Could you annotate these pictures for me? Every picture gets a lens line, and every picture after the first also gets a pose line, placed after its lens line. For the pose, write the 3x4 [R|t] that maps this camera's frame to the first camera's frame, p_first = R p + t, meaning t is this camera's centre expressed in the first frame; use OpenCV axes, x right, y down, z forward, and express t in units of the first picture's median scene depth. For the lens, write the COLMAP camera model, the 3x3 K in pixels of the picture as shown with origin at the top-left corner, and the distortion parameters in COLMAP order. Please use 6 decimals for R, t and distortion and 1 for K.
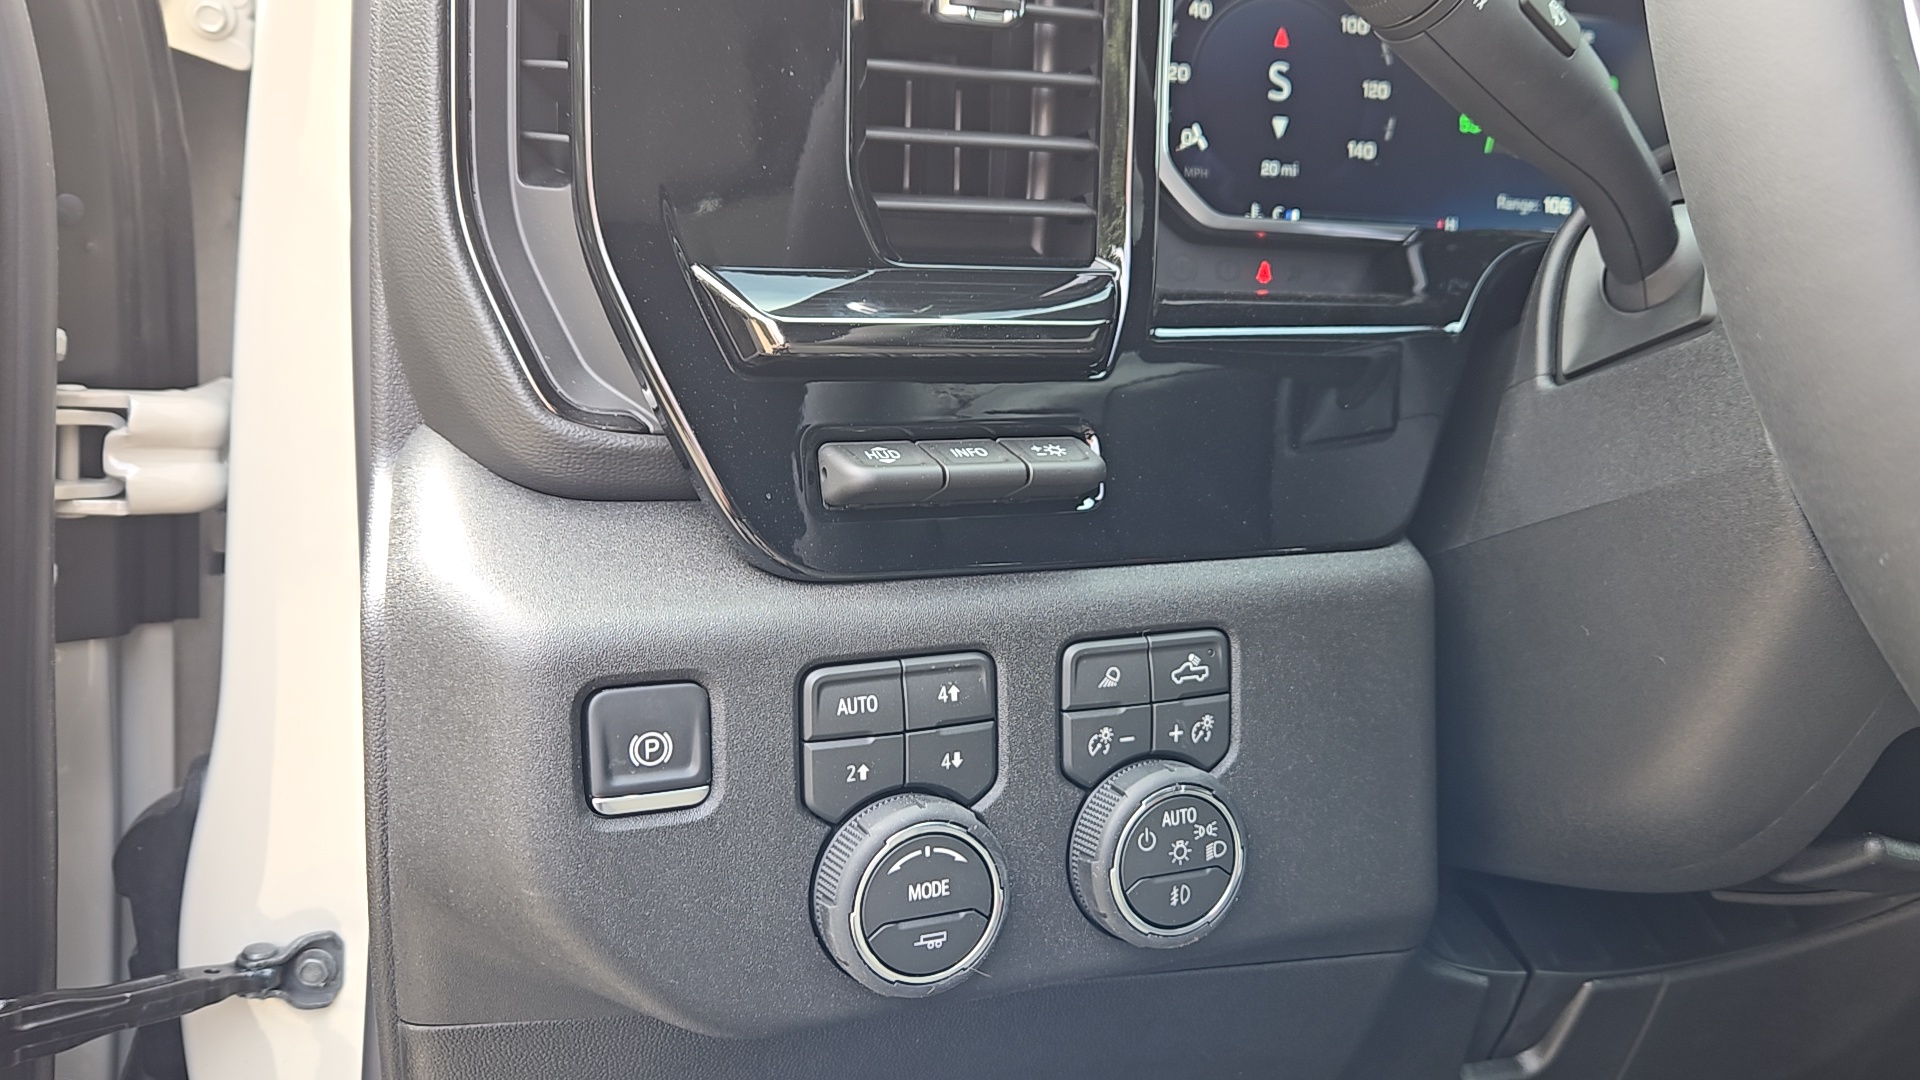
lens RADIAL K [[1628.8, 0, 934.7], [0, 1628.8, 535.5], [0, 0, 1]] dist [0.006150, -0.009946]
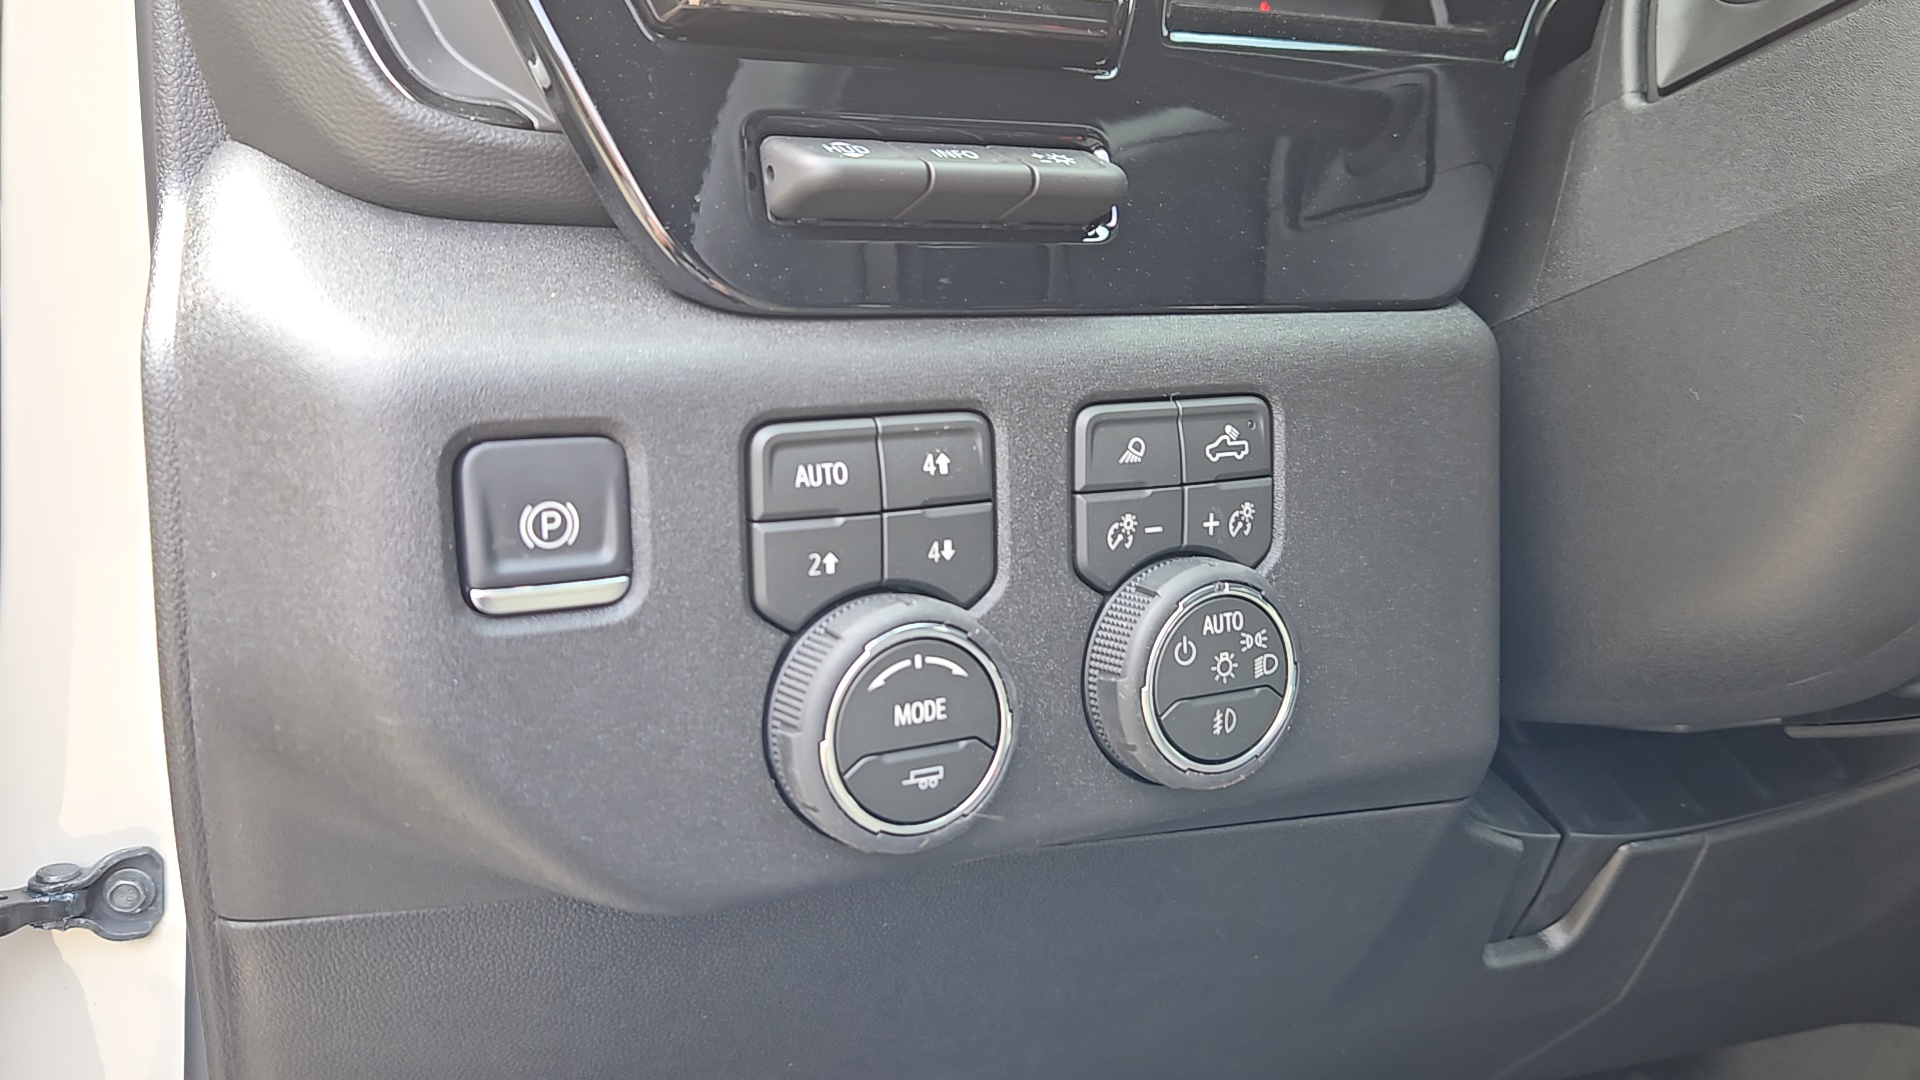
lens RADIAL K [[1628.8, 0, 934.7], [0, 1628.8, 535.5], [0, 0, 1]] dist [0.006150, -0.009946]
pose [[0.996419, -0.018208, 0.082575, -0.055130], [0.015796, 0.999432, 0.029775, 0.105203], [-0.083070, -0.028364, 0.996140, 0.223966]]
